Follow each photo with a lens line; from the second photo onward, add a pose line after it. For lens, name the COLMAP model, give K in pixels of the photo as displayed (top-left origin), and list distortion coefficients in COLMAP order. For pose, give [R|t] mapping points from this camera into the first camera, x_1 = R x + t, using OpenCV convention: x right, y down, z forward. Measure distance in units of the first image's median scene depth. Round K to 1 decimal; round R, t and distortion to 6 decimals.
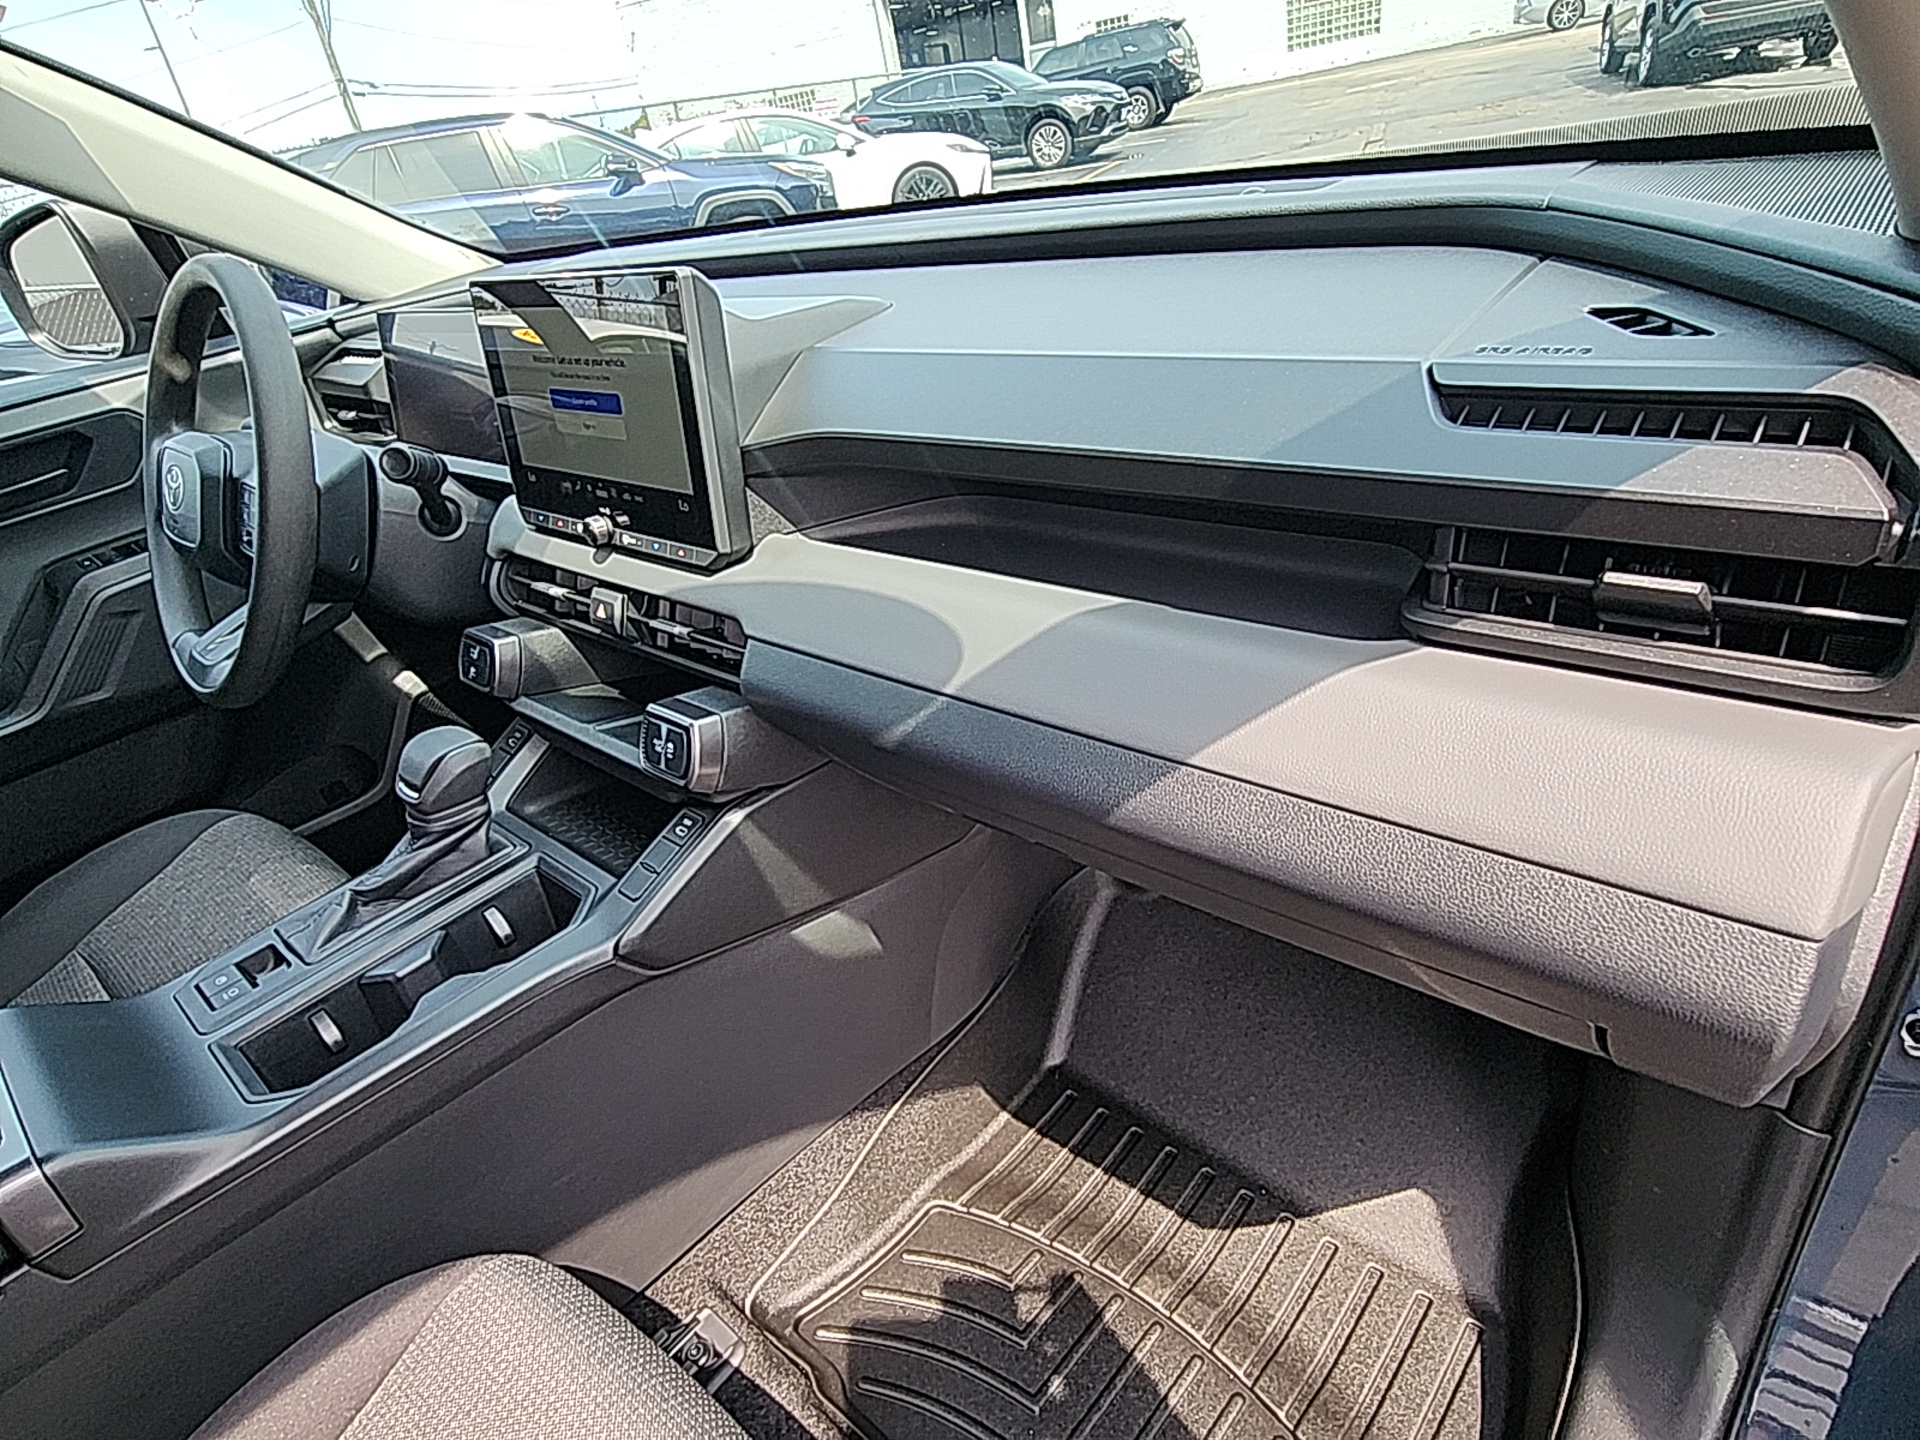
lens RADIAL K [[1027.8, 0, 958.0], [0, 1027.8, 739.0], [0, 0, 1]] dist [0.002504, -0.001047]
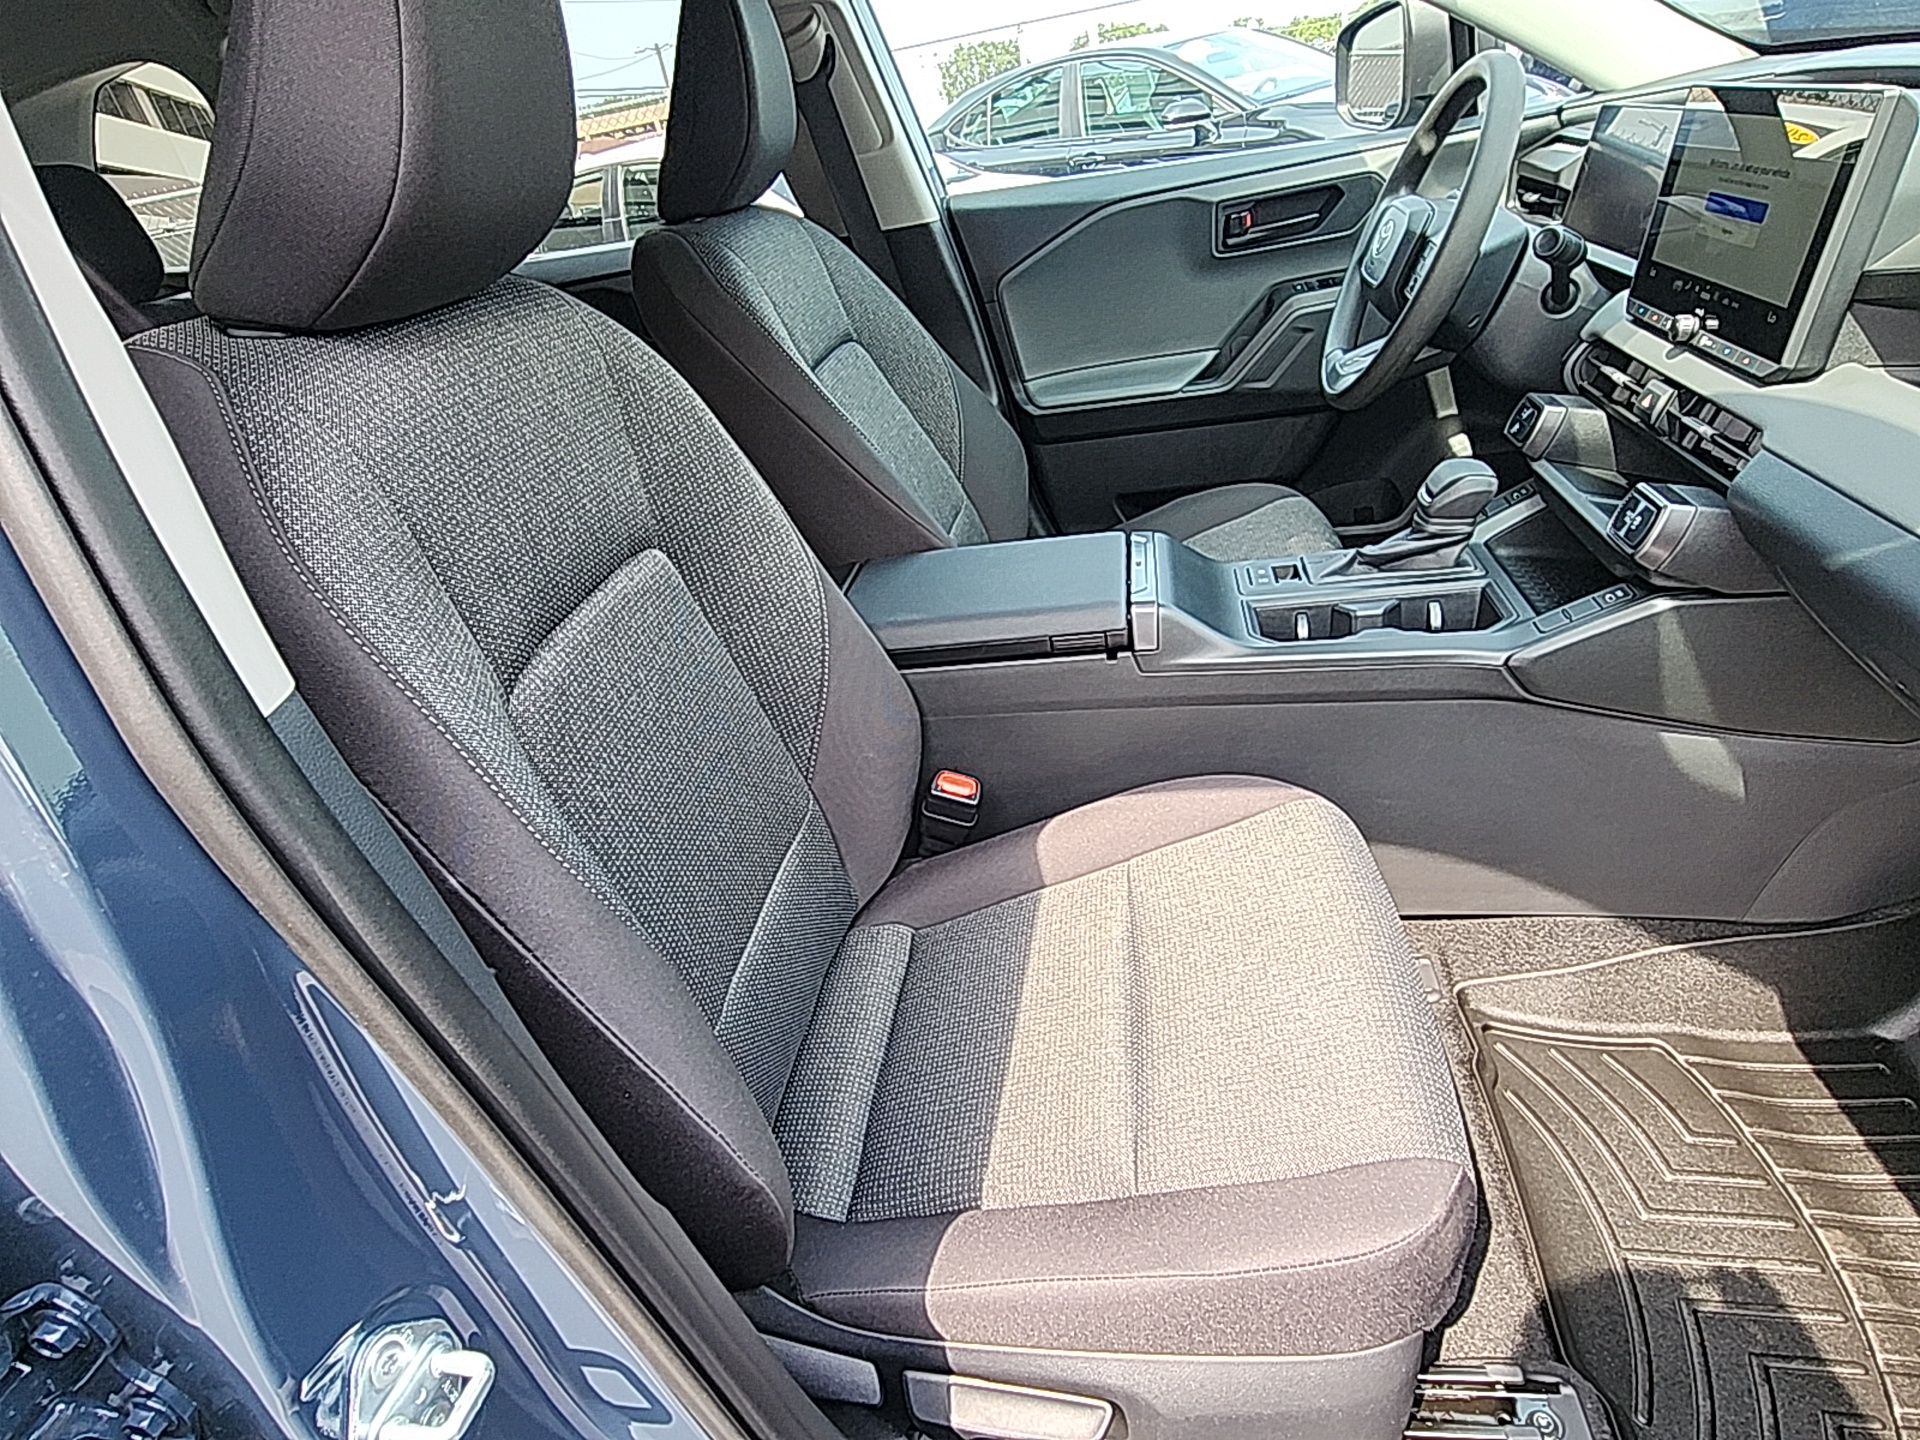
lens RADIAL K [[1063.6, 0, 964.7], [0, 1063.6, 743.3], [0, 0, 1]] dist [0.002607, -0.000636]
pose [[0.568028, 0.466249, -0.678201, 0.189680], [-0.352211, 0.882491, 0.311699, 0.102987], [0.743836, 0.061816, 0.665498, -0.307554]]
